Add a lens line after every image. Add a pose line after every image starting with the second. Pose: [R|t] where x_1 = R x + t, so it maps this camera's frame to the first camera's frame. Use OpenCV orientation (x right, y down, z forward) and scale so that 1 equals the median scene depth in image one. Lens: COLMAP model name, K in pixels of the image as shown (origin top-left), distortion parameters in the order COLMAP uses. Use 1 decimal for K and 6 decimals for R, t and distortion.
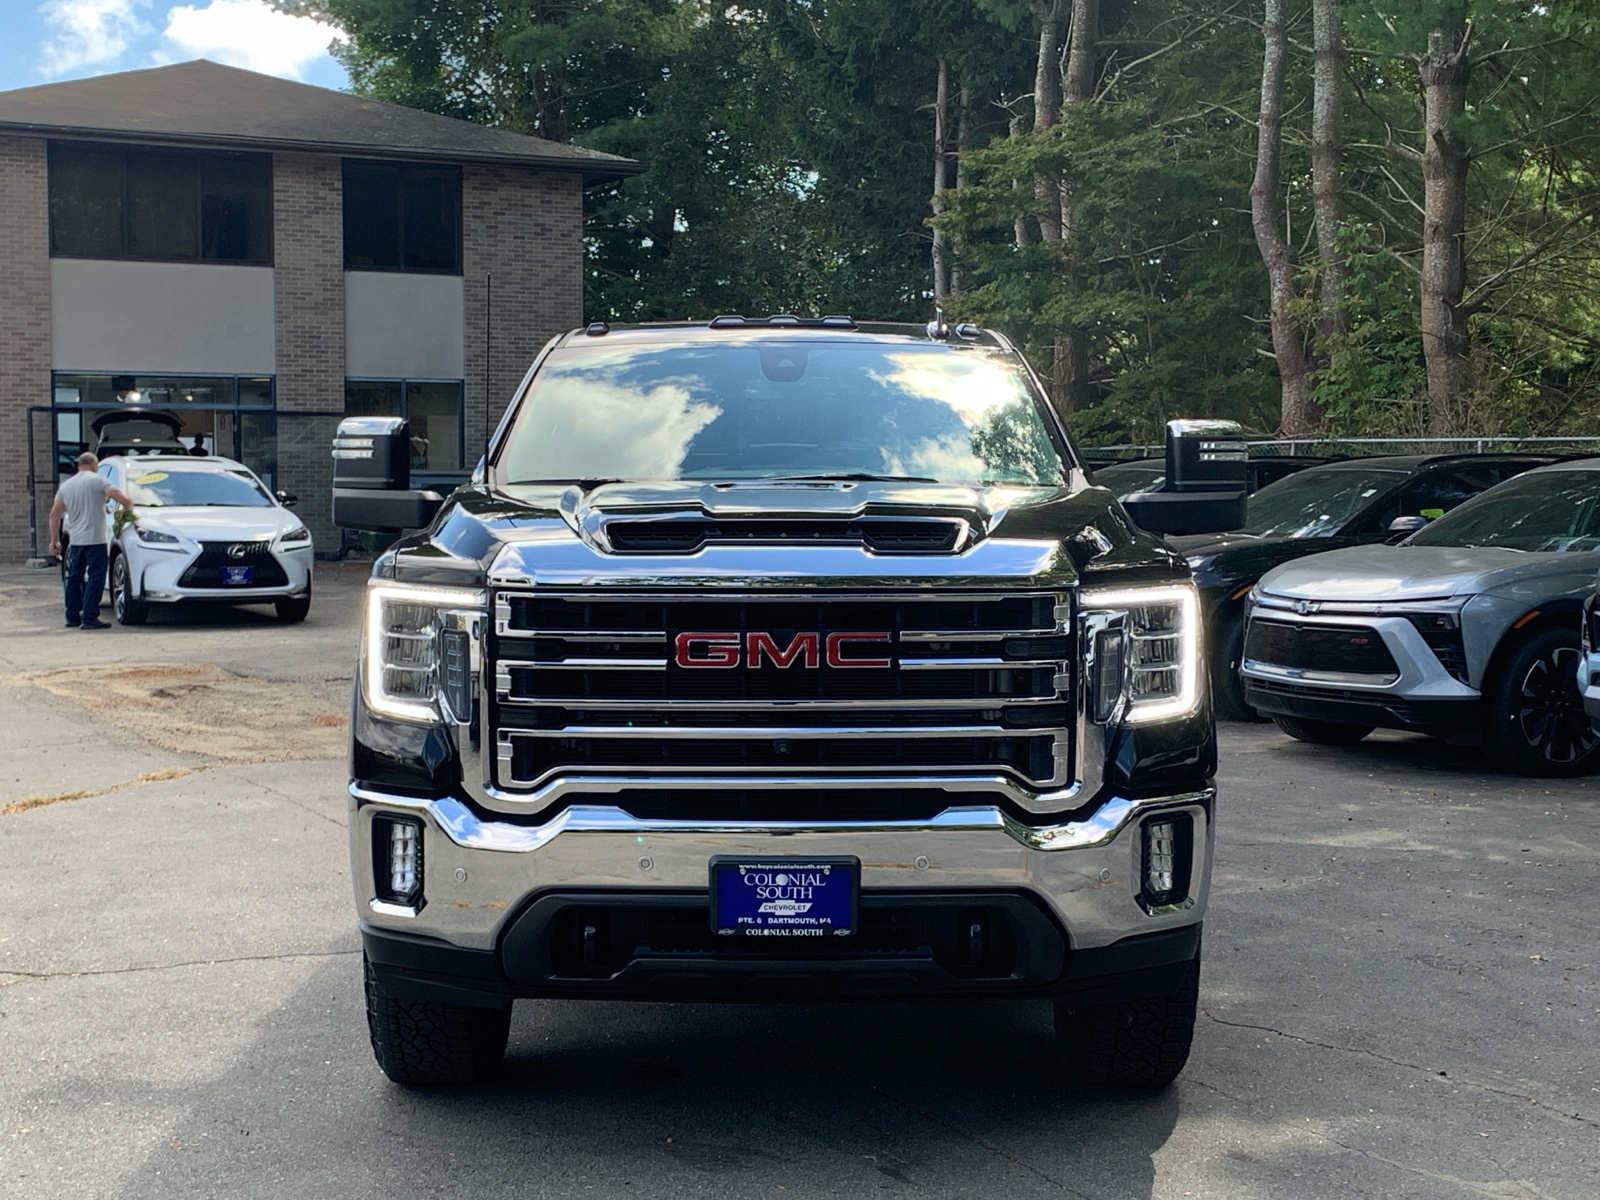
lens RADIAL K [[2544.1, 0, 802.4], [0, 2544.1, 630.9], [0, 0, 1]] dist [0.319092, -1.167576]
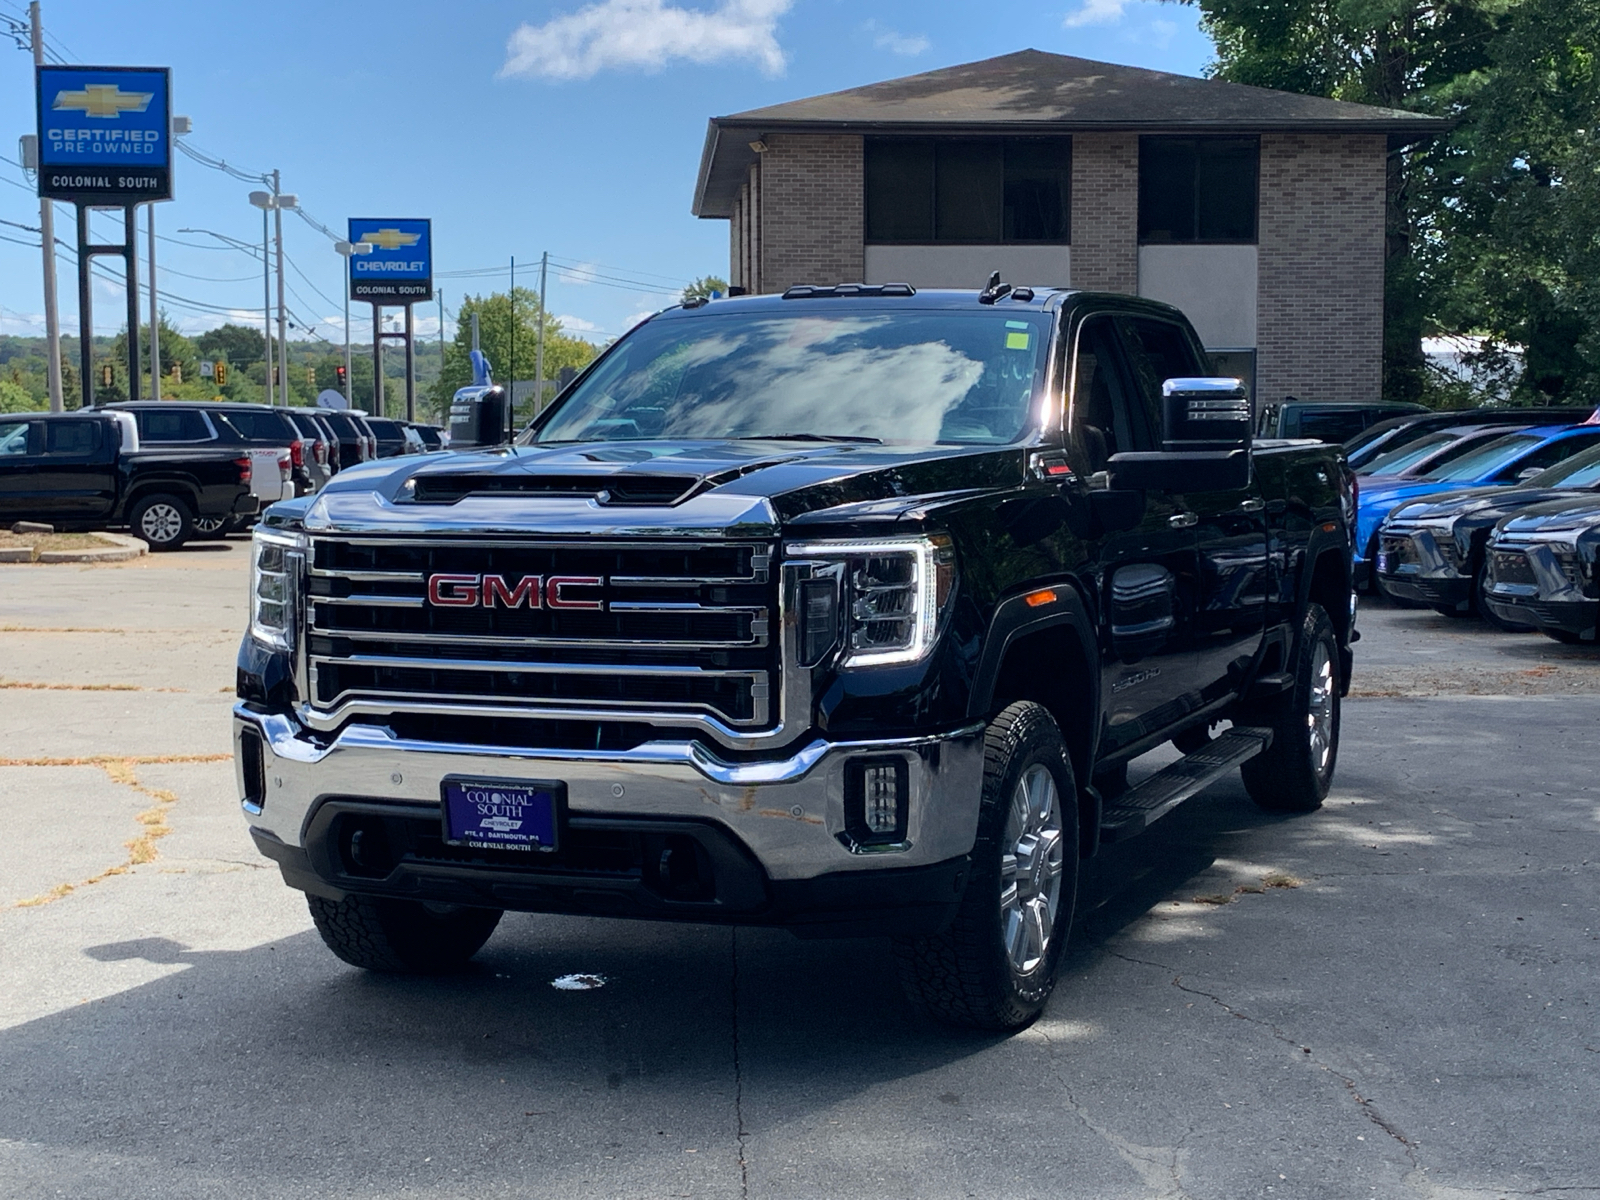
lens RADIAL K [[2605.7, 0, 800.0], [0, 2605.7, 600.0], [0, 0, 1]] dist [0.088951, -0.130868]
pose [[0.914019, 0.020265, -0.405166, 0.427262], [-0.021435, 0.999769, 0.001650, 0.005195], [0.405106, 0.007177, 0.914242, 0.014278]]
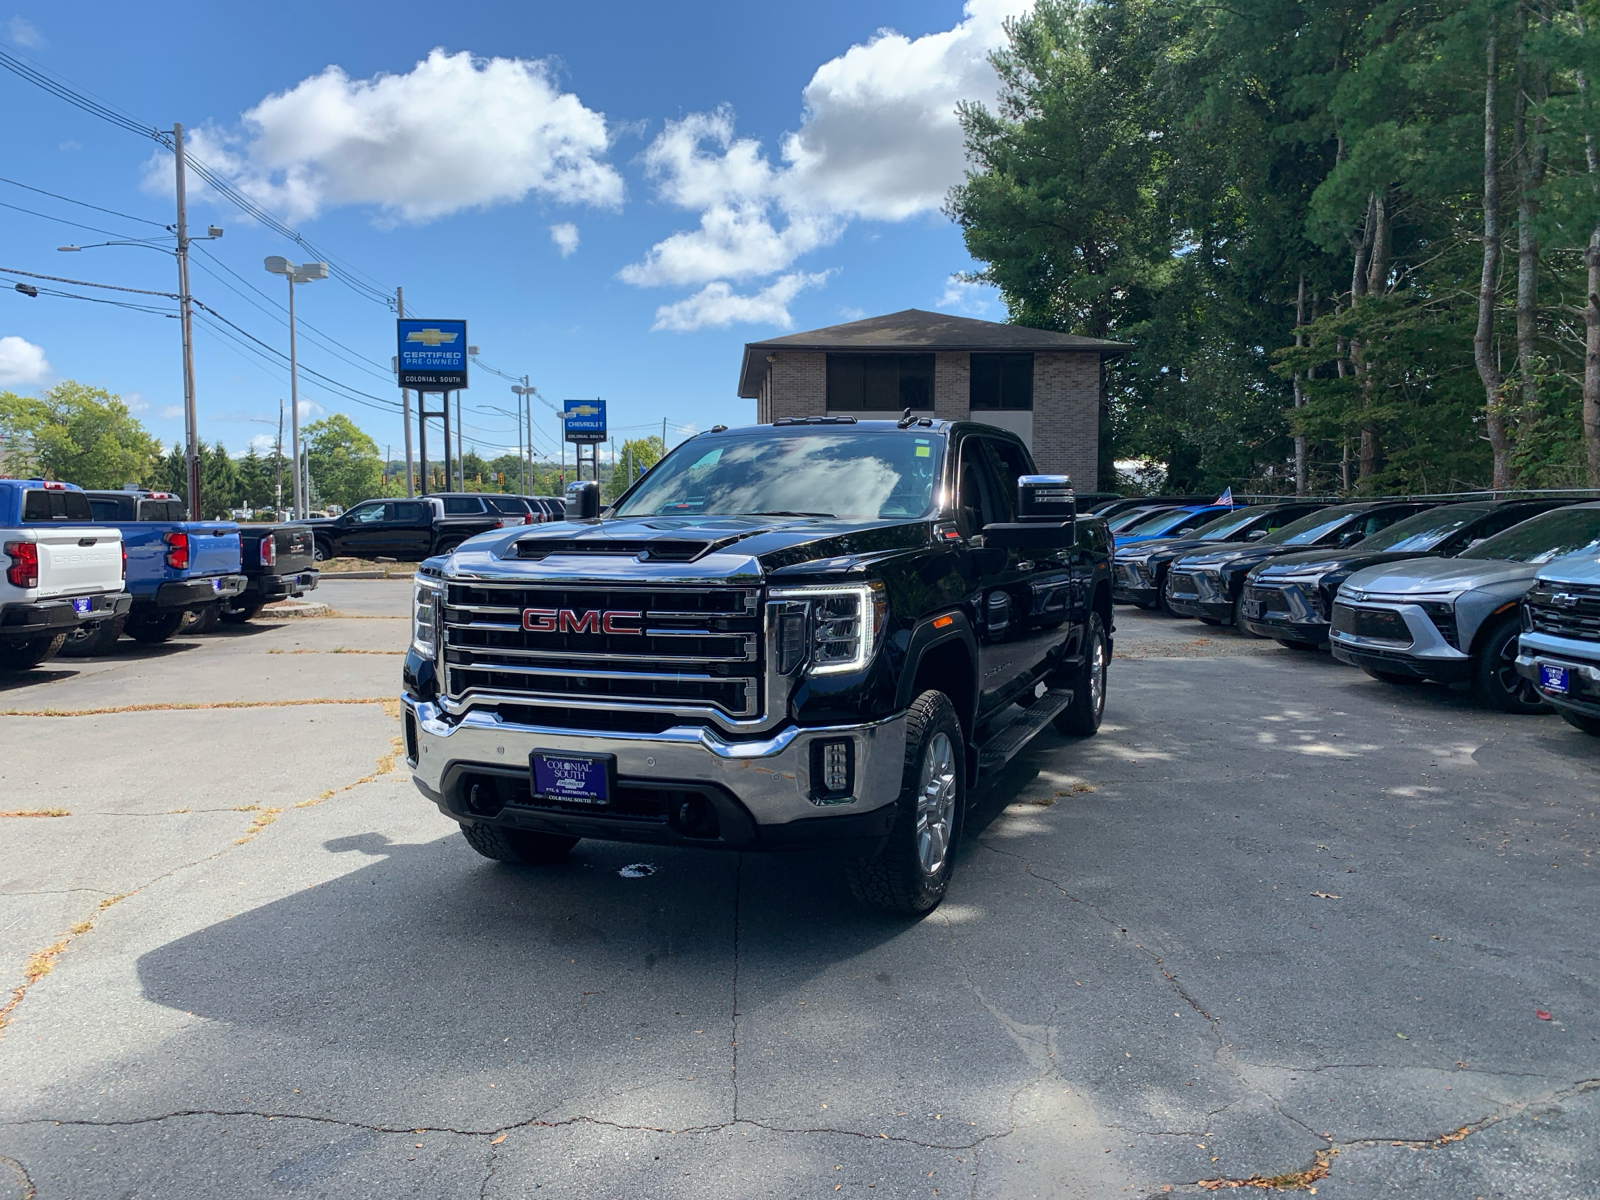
lens RADIAL K [[1272.5, 0, 804.3], [0, 1272.5, 600.4], [0, 0, 1]] dist [0.047136, -0.057089]
pose [[0.916745, 0.022927, -0.398815, 0.331299], [-0.020934, 0.999737, 0.009353, -0.012031], [0.398925, -0.000226, 0.916984, 0.249336]]
